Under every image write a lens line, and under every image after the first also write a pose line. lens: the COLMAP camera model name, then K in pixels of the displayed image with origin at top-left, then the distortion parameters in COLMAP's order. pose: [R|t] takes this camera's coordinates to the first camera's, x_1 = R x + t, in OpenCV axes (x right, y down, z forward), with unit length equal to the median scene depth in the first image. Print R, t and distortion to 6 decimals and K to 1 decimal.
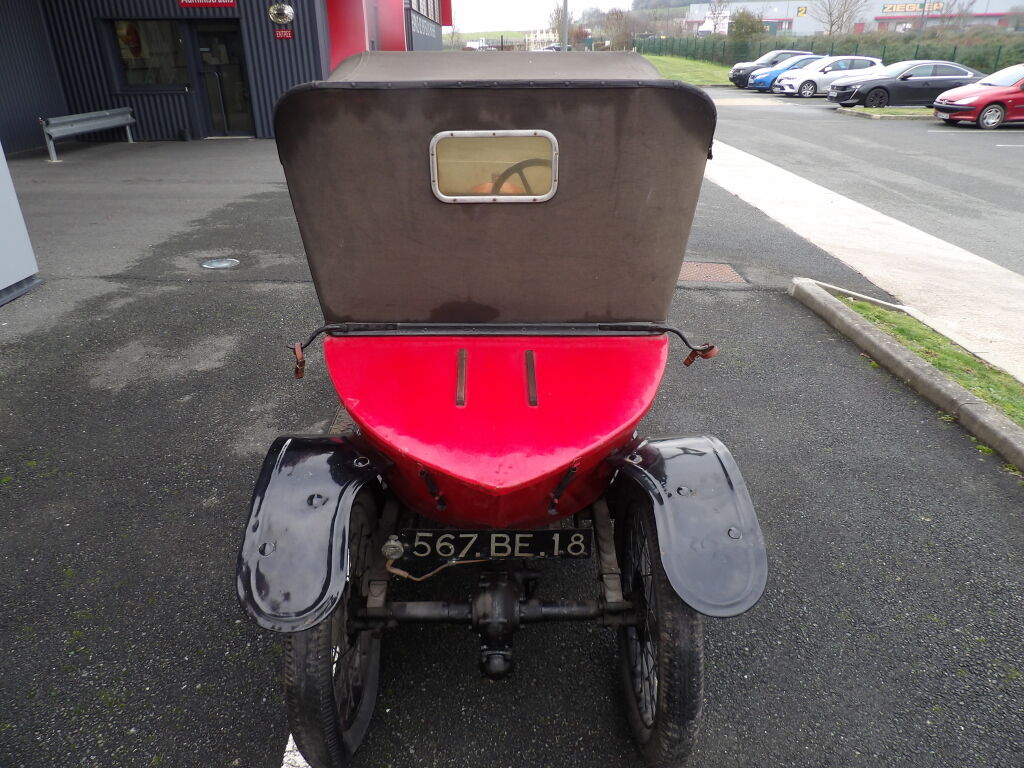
lens RADIAL K [[737.1, 0, 516.6], [0, 737.1, 384.1], [0, 0, 1]] dist [-0.027318, 0.029368]
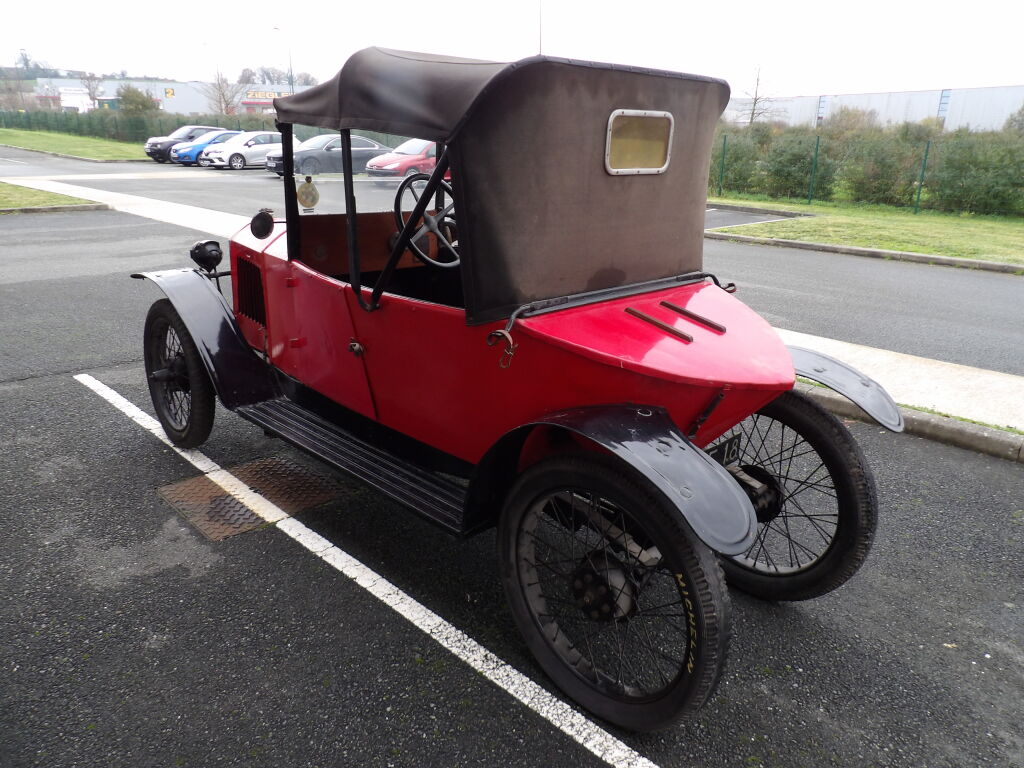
lens RADIAL K [[737.1, 0, 516.0], [0, 737.1, 387.6], [0, 0, 1]] dist [-0.027318, 0.029368]
pose [[0.723205, -0.209653, 0.658043, -0.083279], [0.269307, 0.962993, 0.010835, 0.000904], [-0.635963, 0.169380, 0.752902, 0.026245]]
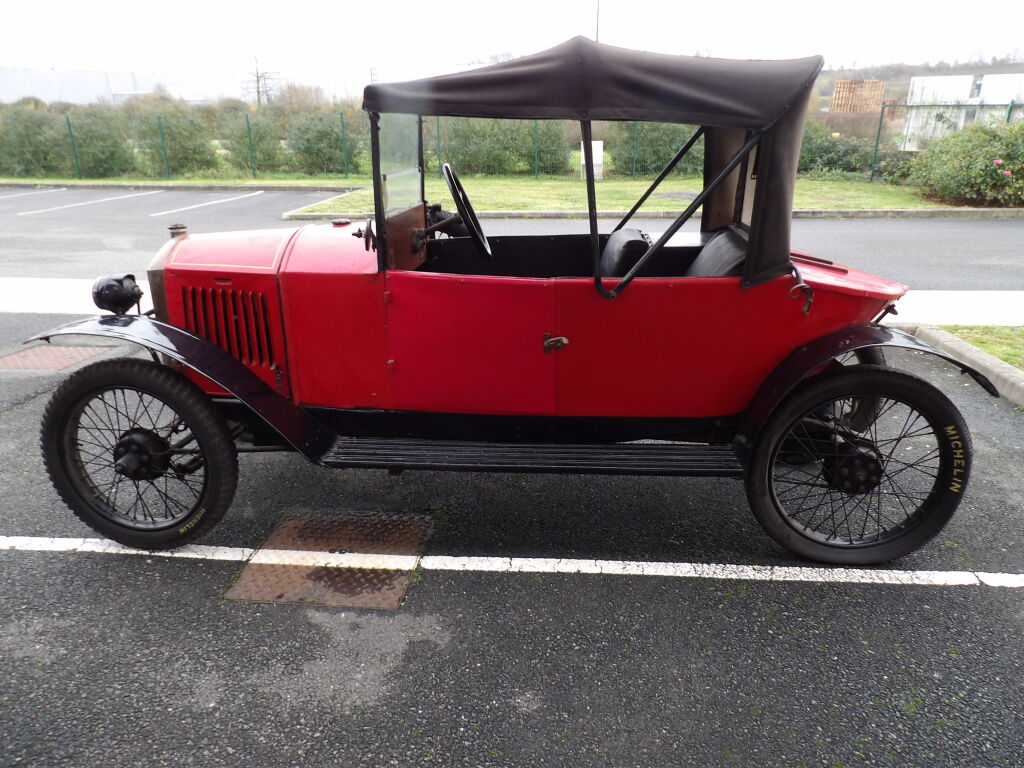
lens RADIAL K [[737.1, 0, 519.1], [0, 737.1, 384.6], [0, 0, 1]] dist [-0.027318, 0.029368]
pose [[0.112302, -0.340354, 0.933567, -0.131988], [0.420892, 0.867360, 0.265586, -0.036726], [-0.900132, 0.363105, 0.240659, 0.106532]]
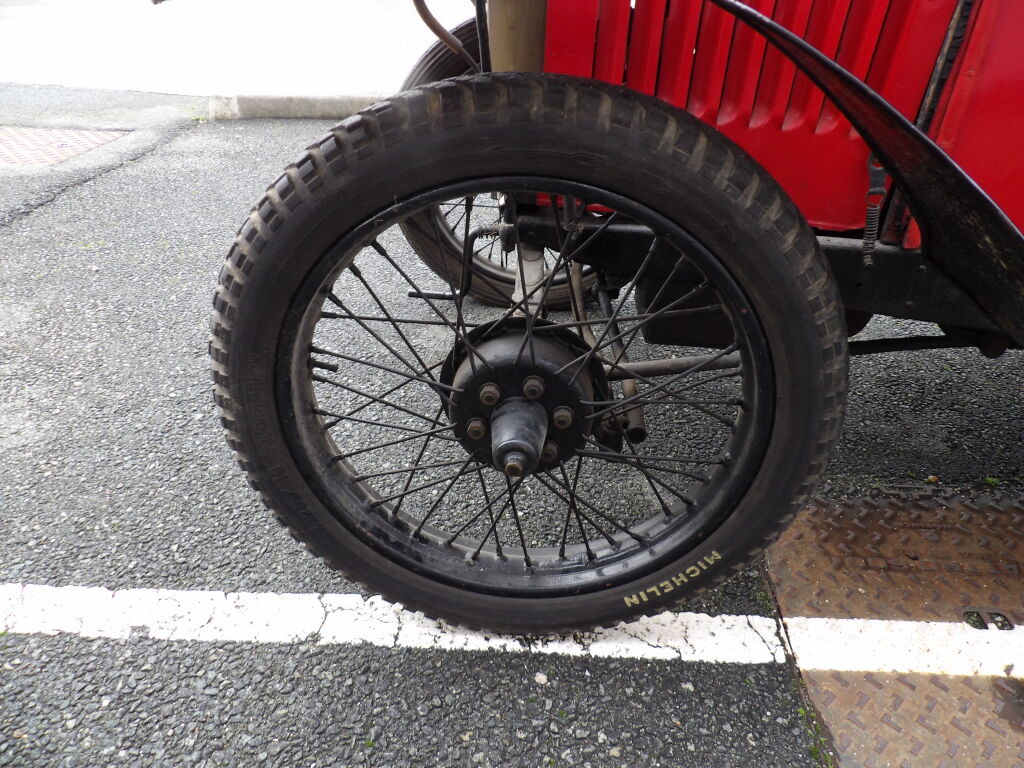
lens RADIAL K [[737.1, 0, 514.7], [0, 737.1, 382.3], [0, 0, 1]] dist [-0.027318, 0.029368]
pose [[0.063870, -0.554131, 0.829975, -0.062323], [0.399453, 0.776339, 0.487581, -0.041161], [-0.914526, 0.300395, 0.270934, 0.185833]]
